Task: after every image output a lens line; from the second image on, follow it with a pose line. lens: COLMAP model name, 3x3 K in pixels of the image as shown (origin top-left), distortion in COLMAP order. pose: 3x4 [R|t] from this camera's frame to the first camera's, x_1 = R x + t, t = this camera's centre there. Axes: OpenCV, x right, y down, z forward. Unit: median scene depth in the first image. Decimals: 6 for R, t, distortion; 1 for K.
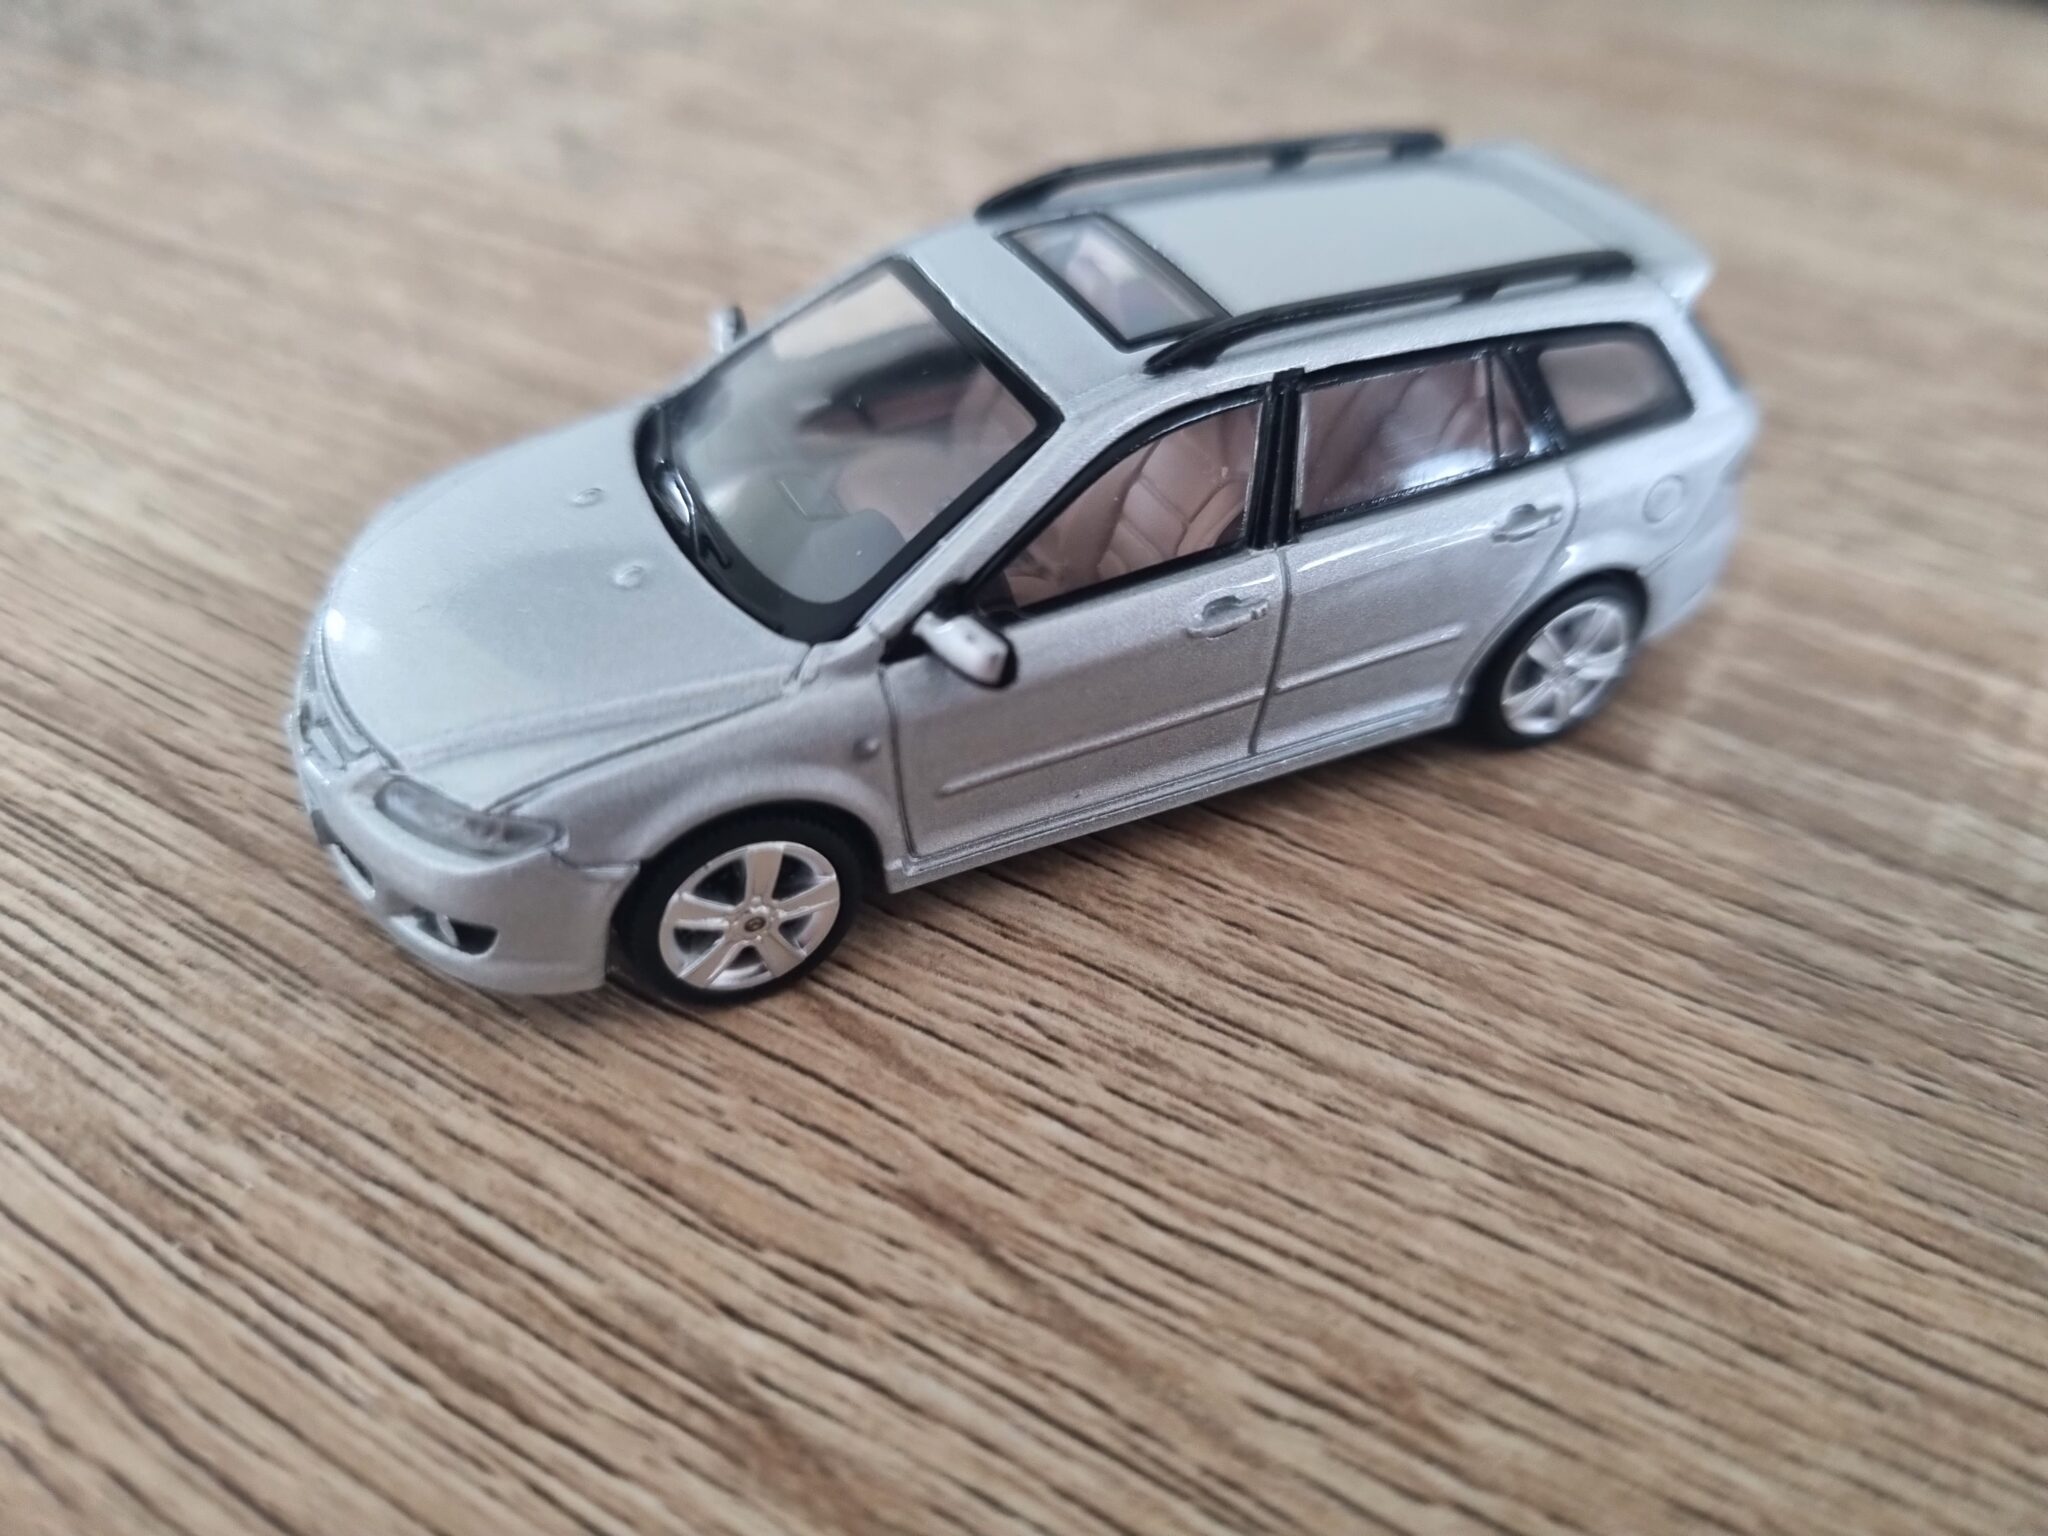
lens RADIAL K [[1894.5, 0, 1024.0], [0, 1894.5, 768.0], [0, 0, 1]] dist [-0.094888, -0.005745]
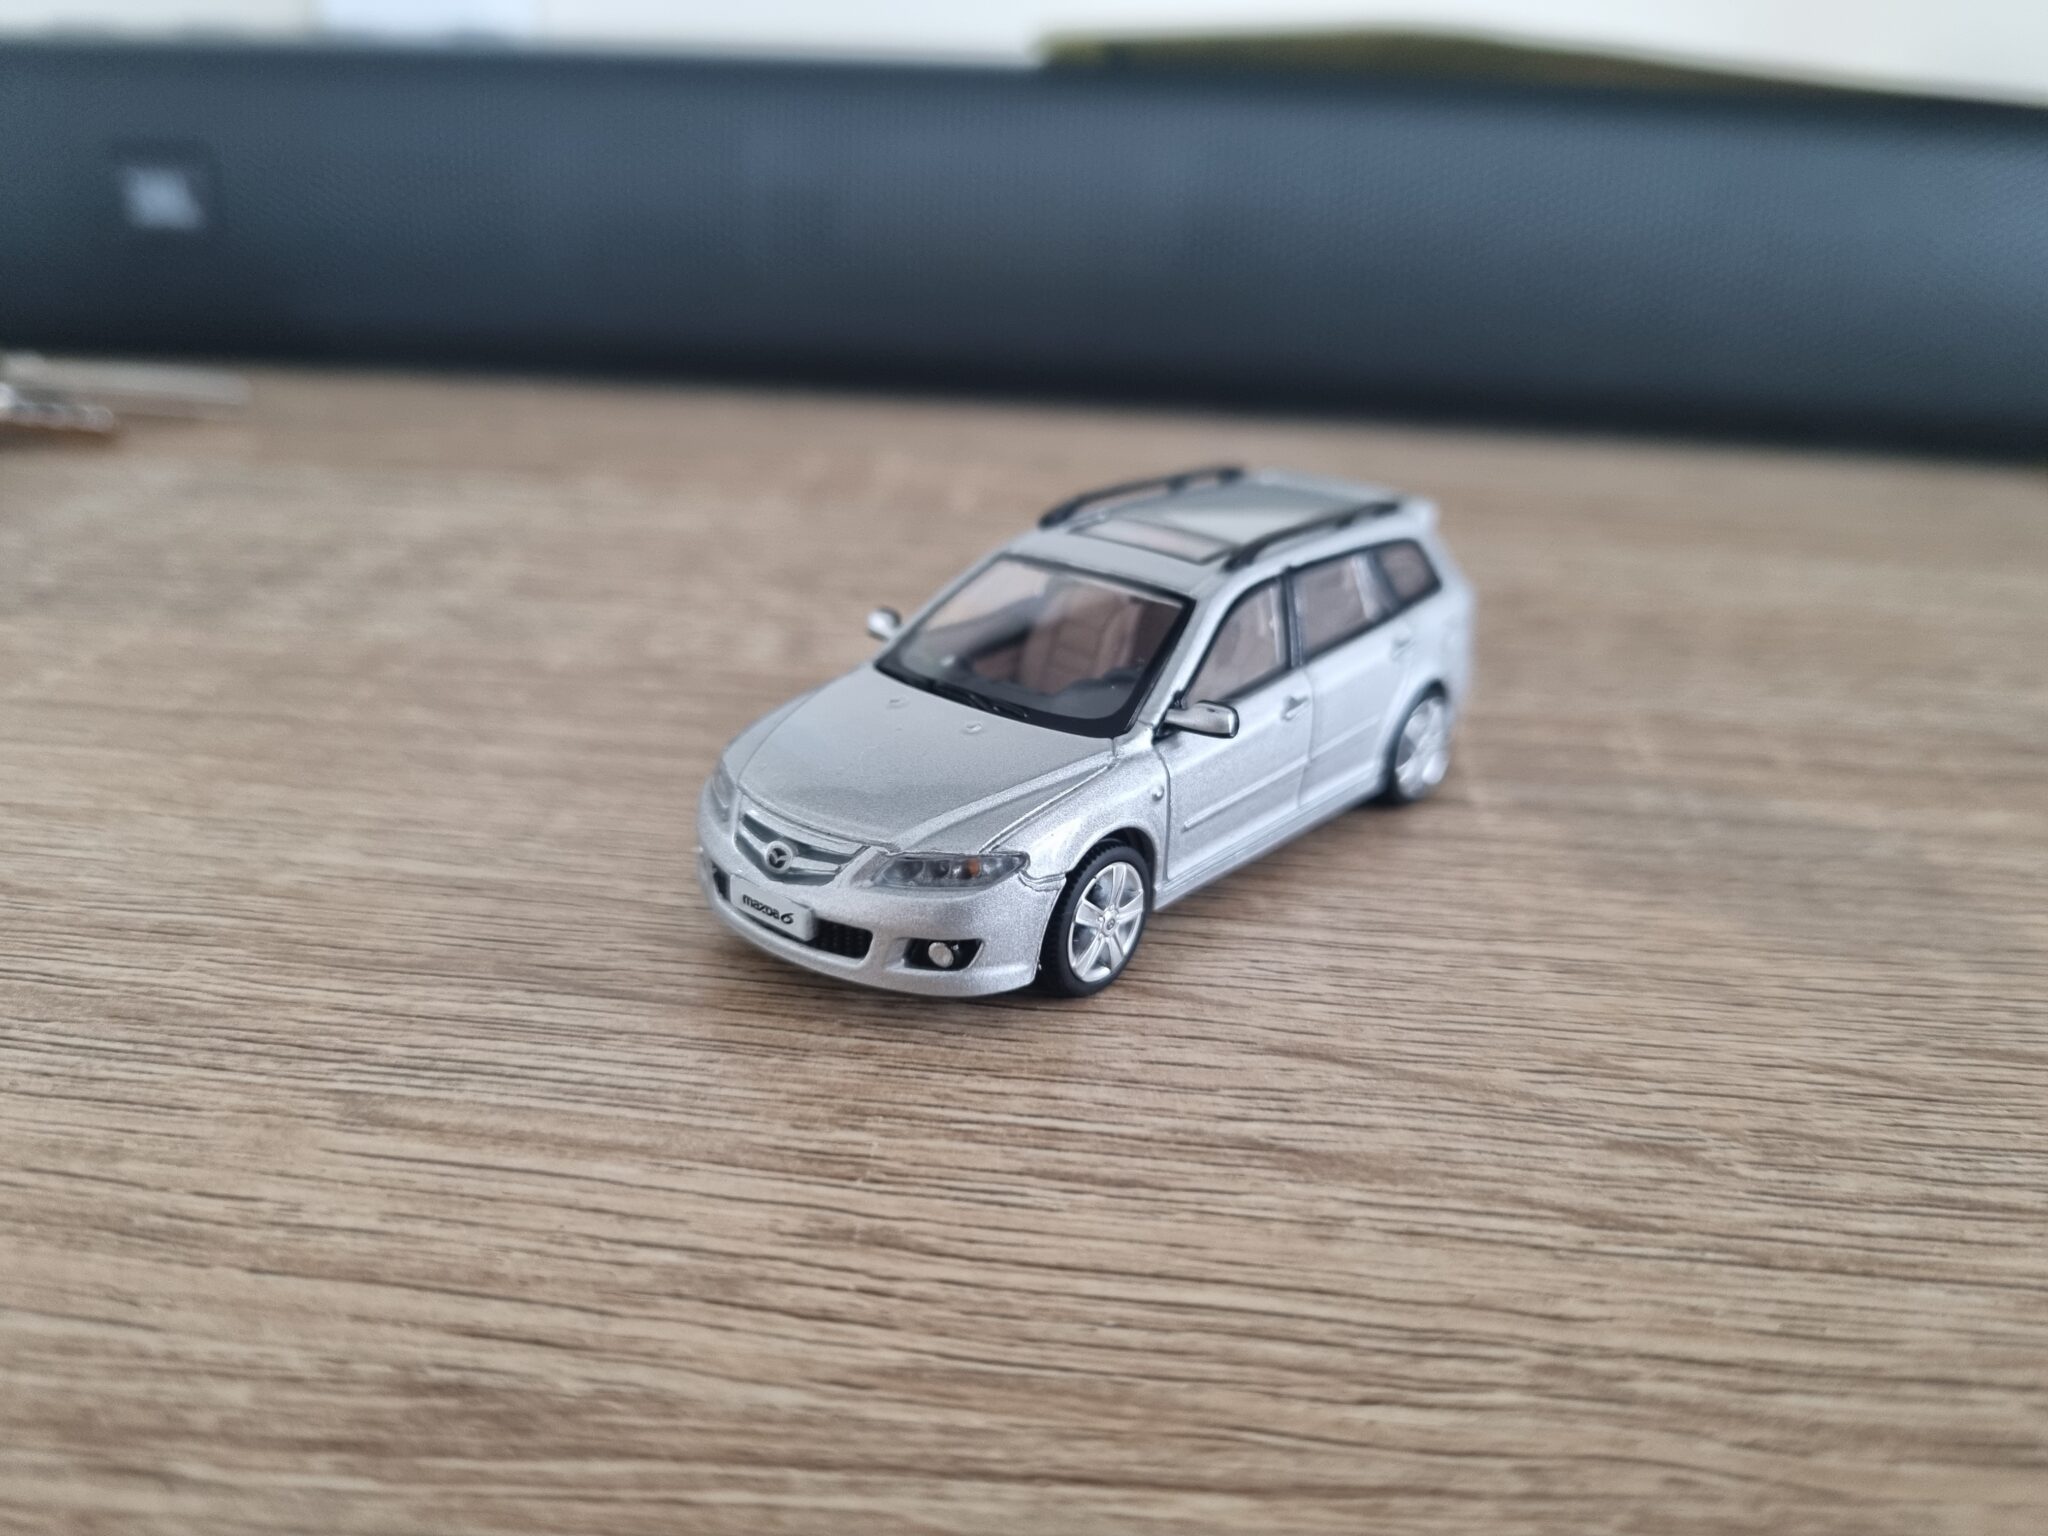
lens RADIAL K [[1894.5, 0, 1024.0], [0, 1894.5, 768.0], [0, 0, 1]] dist [-0.094888, -0.005745]
pose [[0.903613, -0.149757, 0.401319, -0.831131], [0.265355, 0.931176, -0.249996, 0.340786], [-0.336260, 0.332392, 0.881161, -0.385798]]
